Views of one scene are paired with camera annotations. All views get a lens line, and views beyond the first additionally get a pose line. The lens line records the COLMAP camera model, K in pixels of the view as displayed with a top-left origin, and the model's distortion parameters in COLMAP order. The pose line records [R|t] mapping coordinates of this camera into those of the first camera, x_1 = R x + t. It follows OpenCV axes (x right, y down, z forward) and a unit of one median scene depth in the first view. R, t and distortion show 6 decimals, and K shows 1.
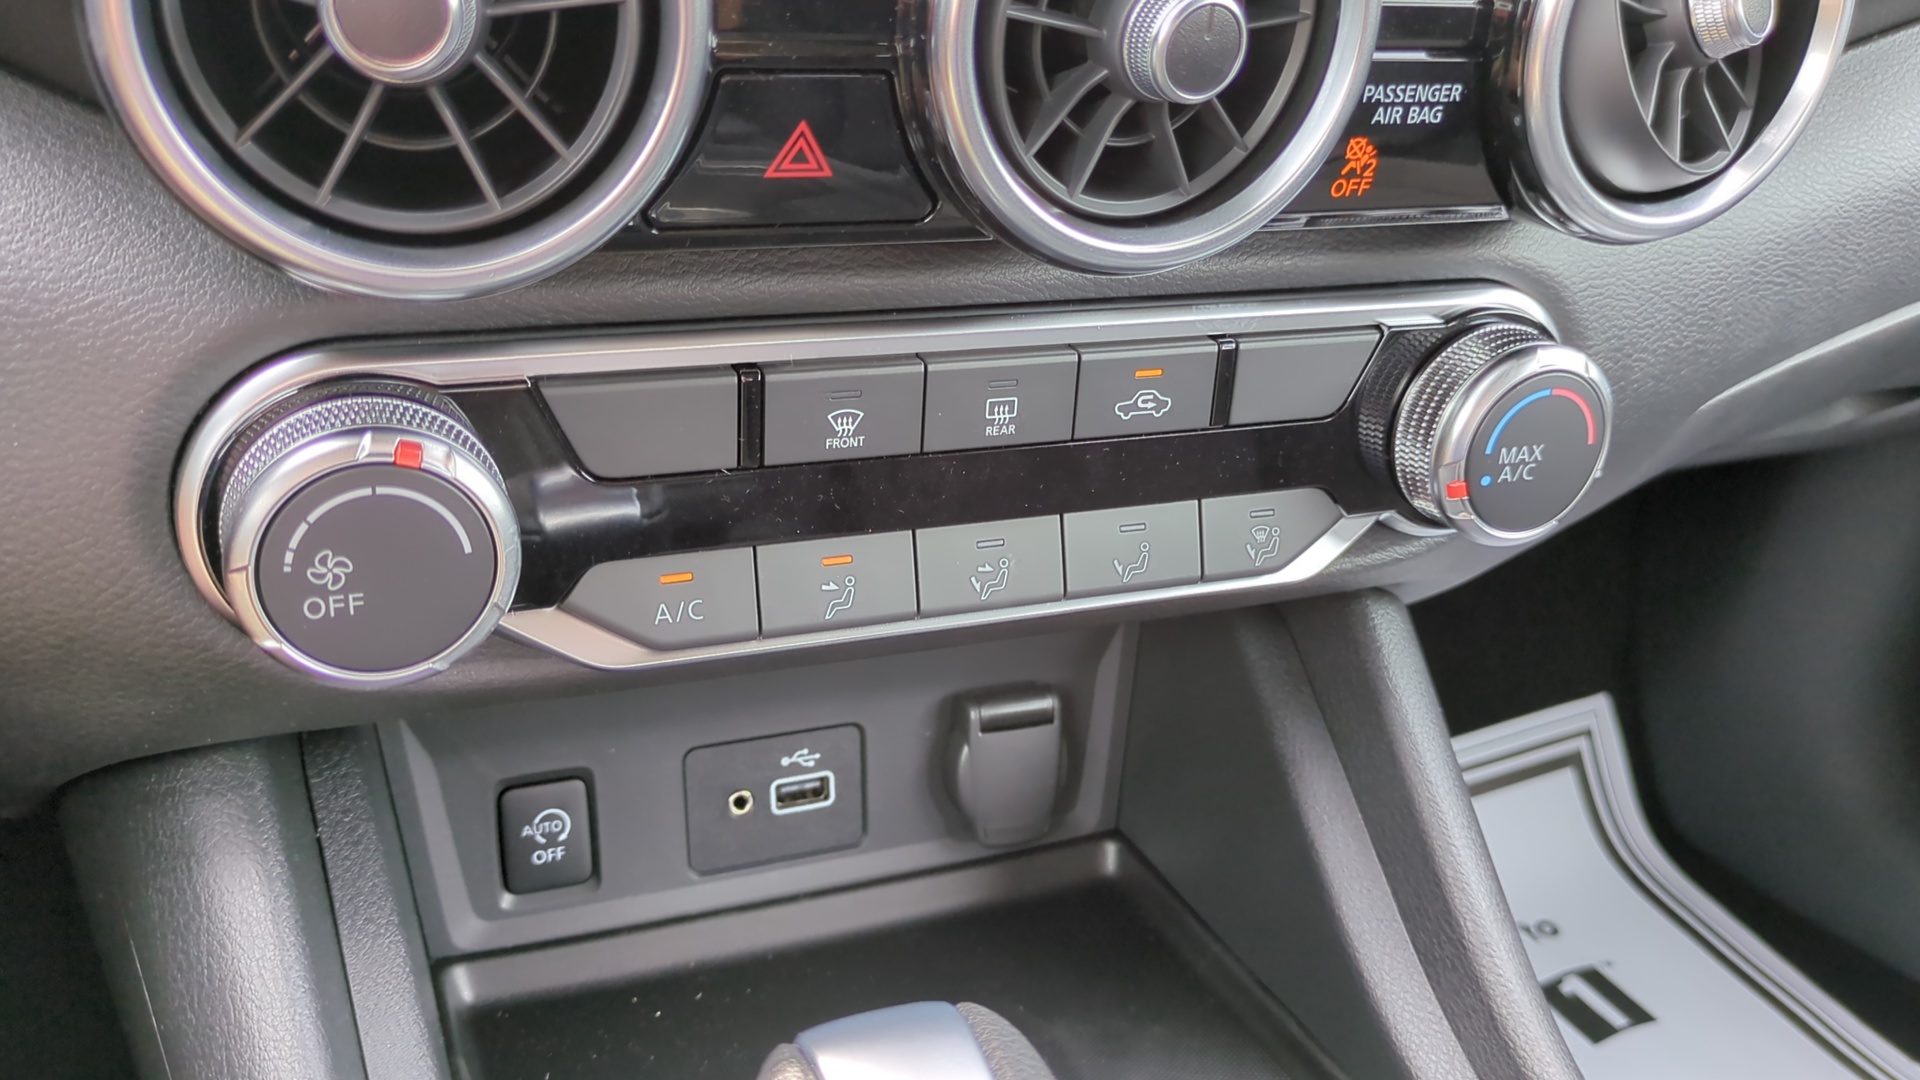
lens RADIAL K [[1692.6, 0, 967.8], [0, 1692.6, 549.6], [0, 0, 1]] dist [0.017507, -0.047737]
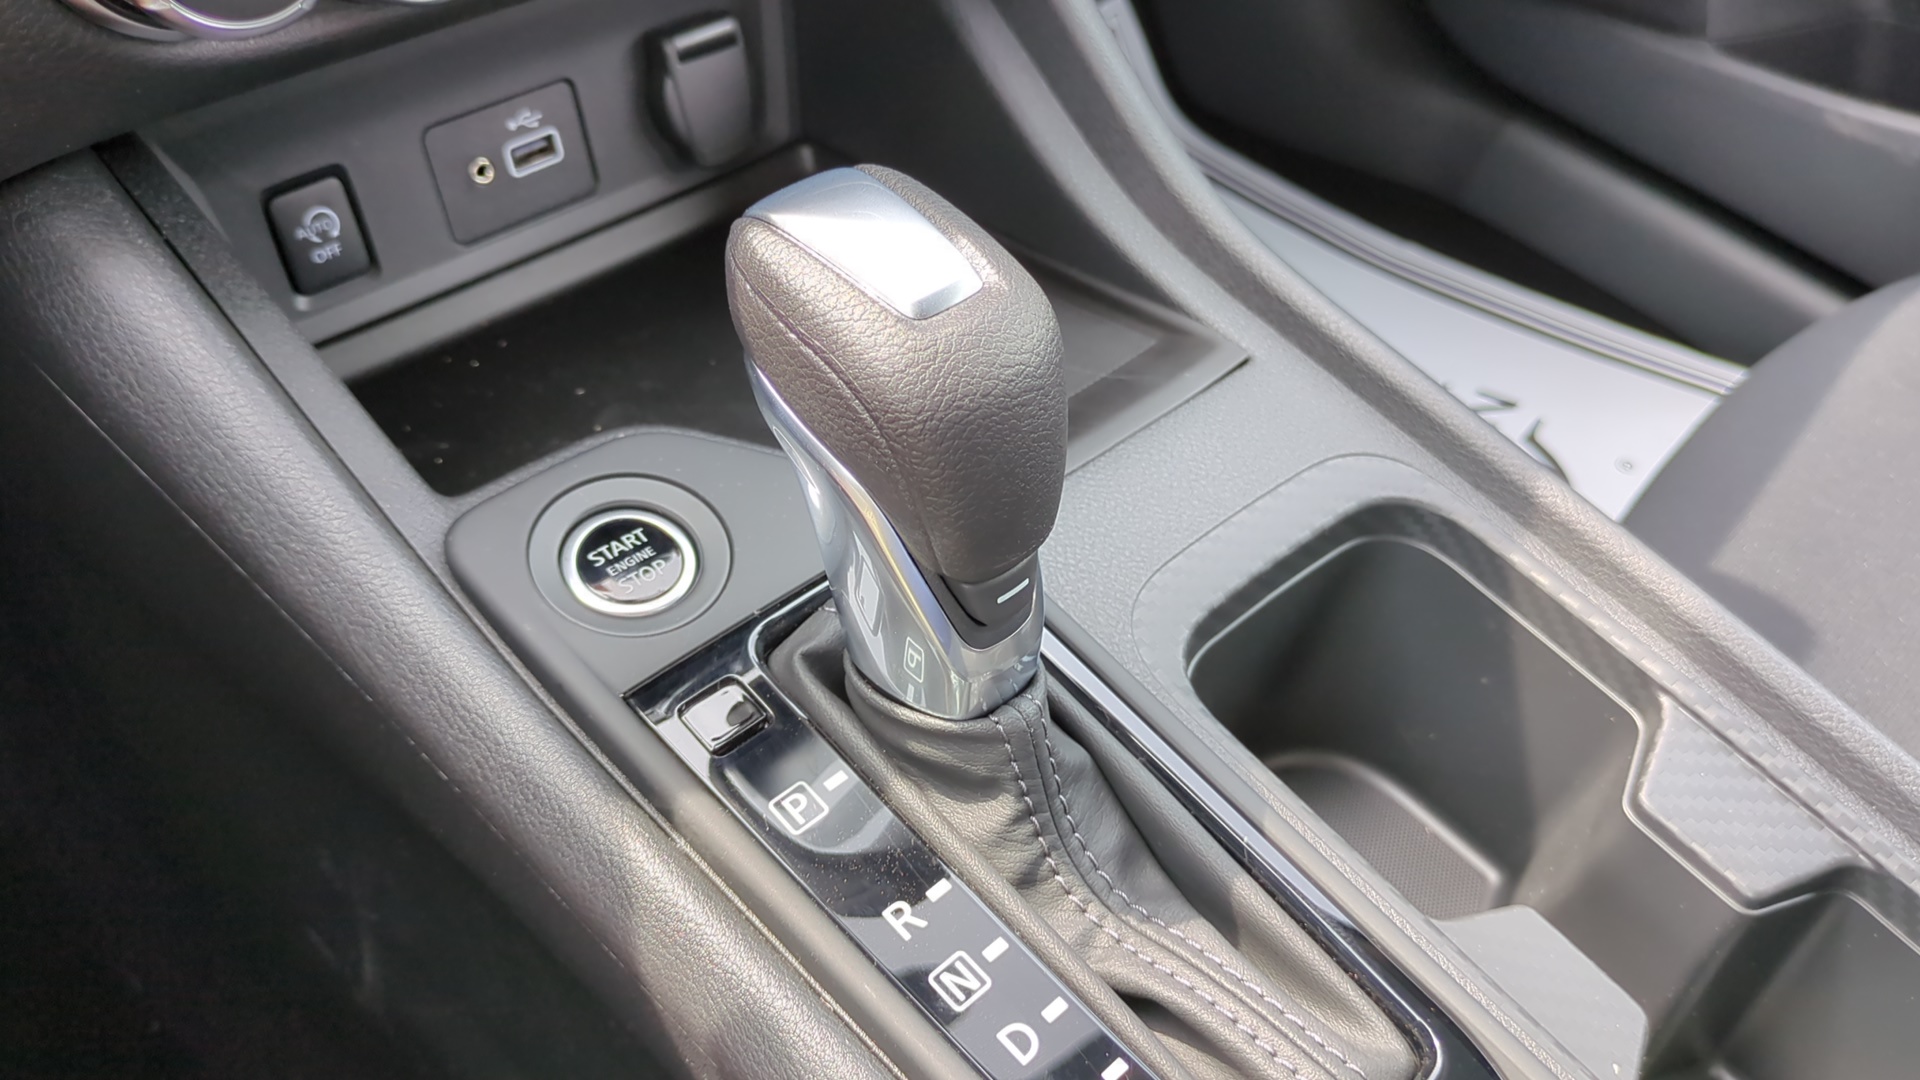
lens RADIAL K [[1692.6, 0, 952.6], [0, 1692.6, 551.1], [0, 0, 1]] dist [0.017507, -0.047737]
pose [[0.937666, -0.270351, 0.218387, -0.160903], [0.186298, 0.921475, 0.340847, 0.062163], [-0.293387, -0.278915, 0.914402, -0.151052]]
